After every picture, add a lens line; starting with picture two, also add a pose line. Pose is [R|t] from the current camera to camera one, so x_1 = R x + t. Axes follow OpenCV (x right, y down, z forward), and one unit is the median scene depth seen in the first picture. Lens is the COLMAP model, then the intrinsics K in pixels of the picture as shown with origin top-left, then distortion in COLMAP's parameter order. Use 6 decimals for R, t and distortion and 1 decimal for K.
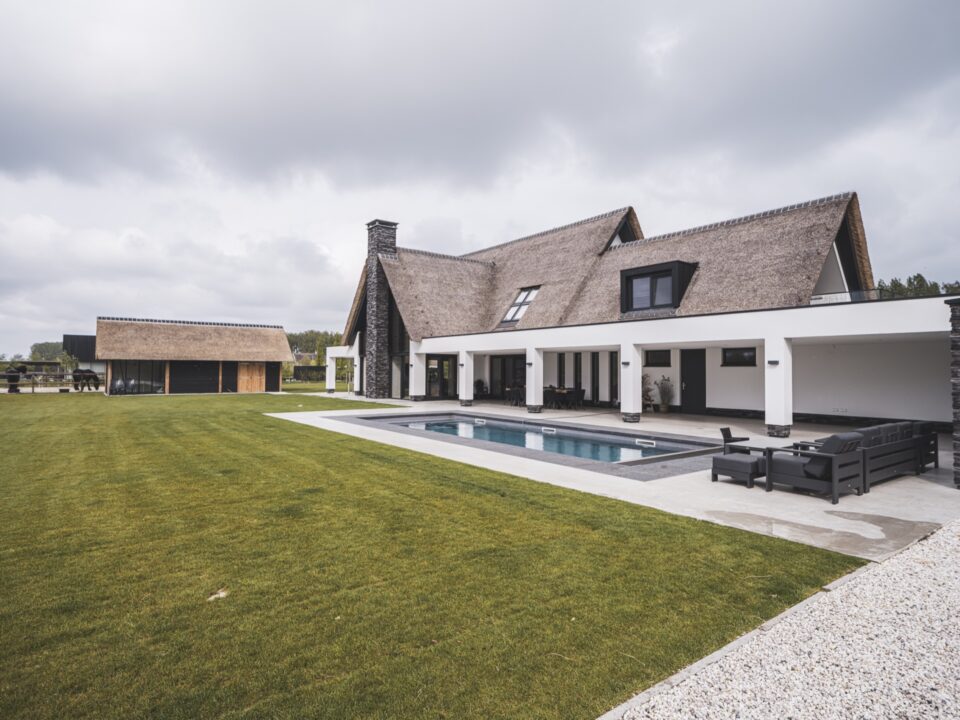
lens RADIAL K [[530.2, 0, 482.1], [0, 530.2, 361.3], [0, 0, 1]] dist [0.002958, -0.000433]
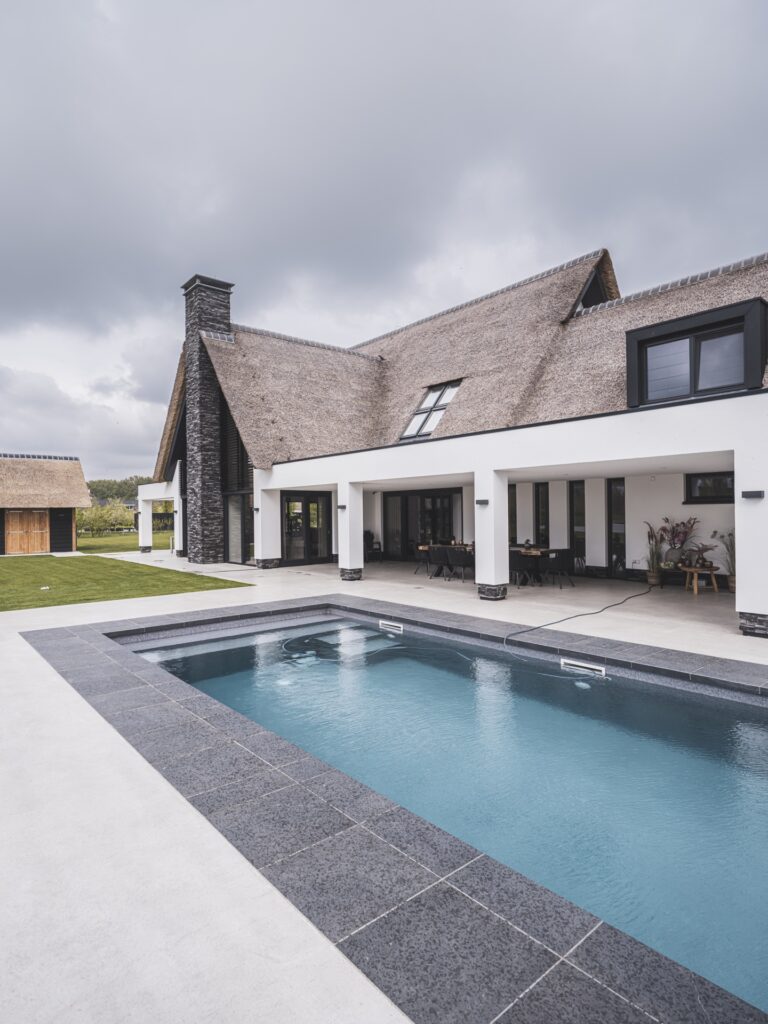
lens RADIAL K [[565.5, 0, 381.6], [0, 565.5, 511.6], [0, 0, 1]] dist [0.002958, -0.000433]
pose [[0.998457, -0.018557, 0.052346, -0.022607], [0.017859, 0.999746, 0.013773, 0.003223], [-0.052588, -0.012817, 0.998534, 0.321443]]
